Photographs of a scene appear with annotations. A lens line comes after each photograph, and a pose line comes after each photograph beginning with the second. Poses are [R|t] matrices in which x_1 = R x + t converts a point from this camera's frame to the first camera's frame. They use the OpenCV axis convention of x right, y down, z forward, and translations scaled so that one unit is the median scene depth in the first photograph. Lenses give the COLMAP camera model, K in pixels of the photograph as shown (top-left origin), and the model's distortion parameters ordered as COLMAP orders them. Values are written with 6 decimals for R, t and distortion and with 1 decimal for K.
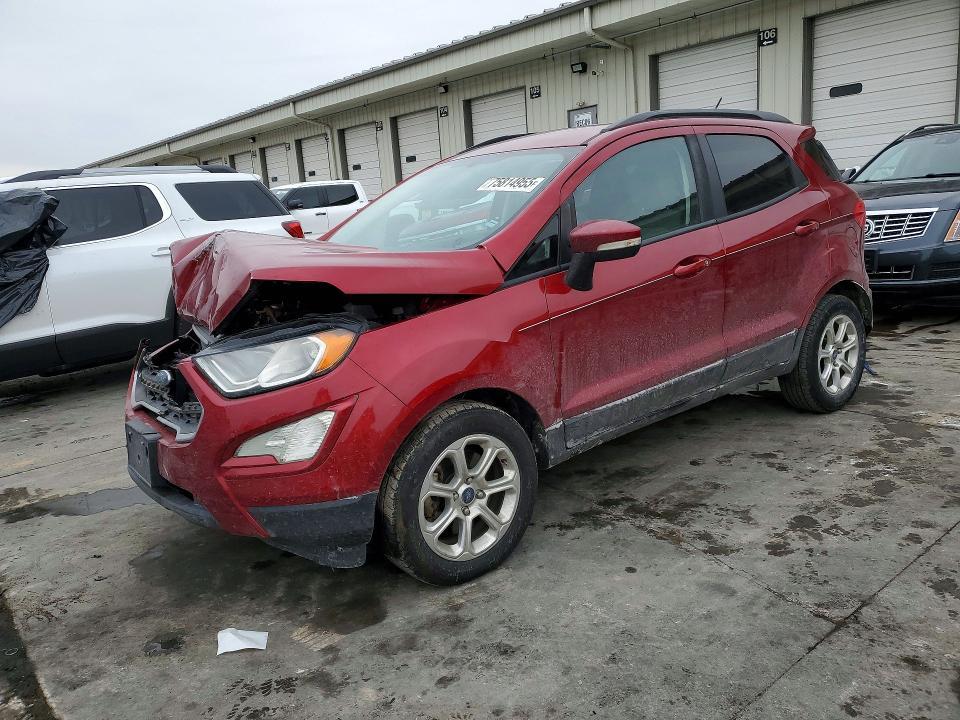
lens RADIAL K [[758.7, 0, 474.3], [0, 758.7, 350.9], [0, 0, 1]] dist [0.007791, 0.002025]
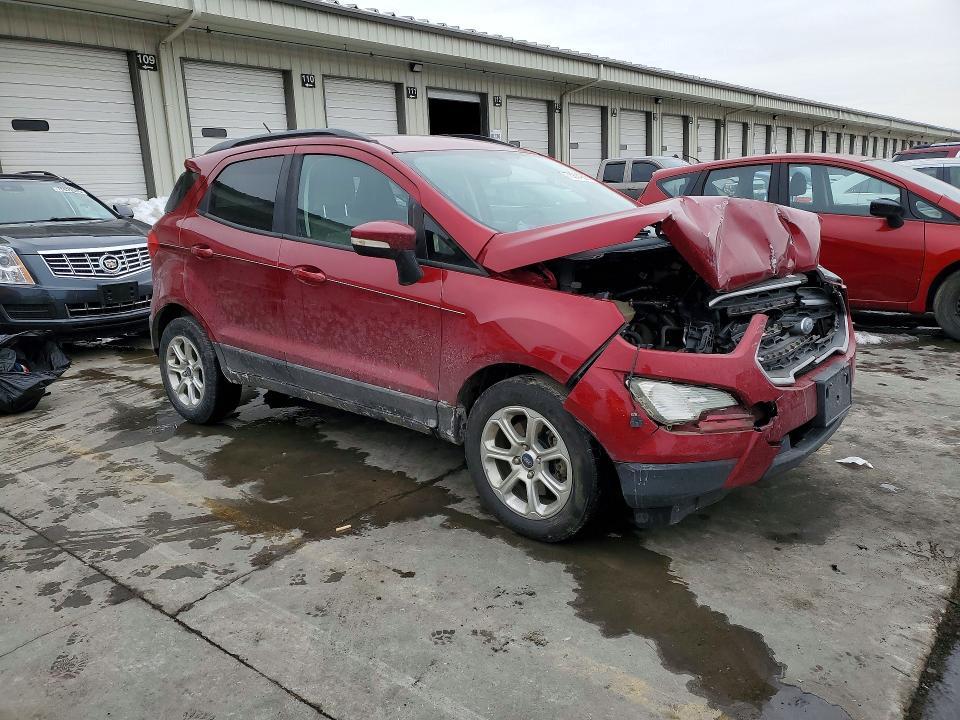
lens RADIAL K [[746.8, 0, 480.0], [0, 746.8, 360.0], [0, 0, 1]] dist [0.004650, -0.015790]
pose [[-0.202128, -0.136324, 0.969825, -1.238485], [0.248651, 0.950673, 0.185455, -0.207039], [-0.947268, 0.278633, -0.158261, 1.501984]]
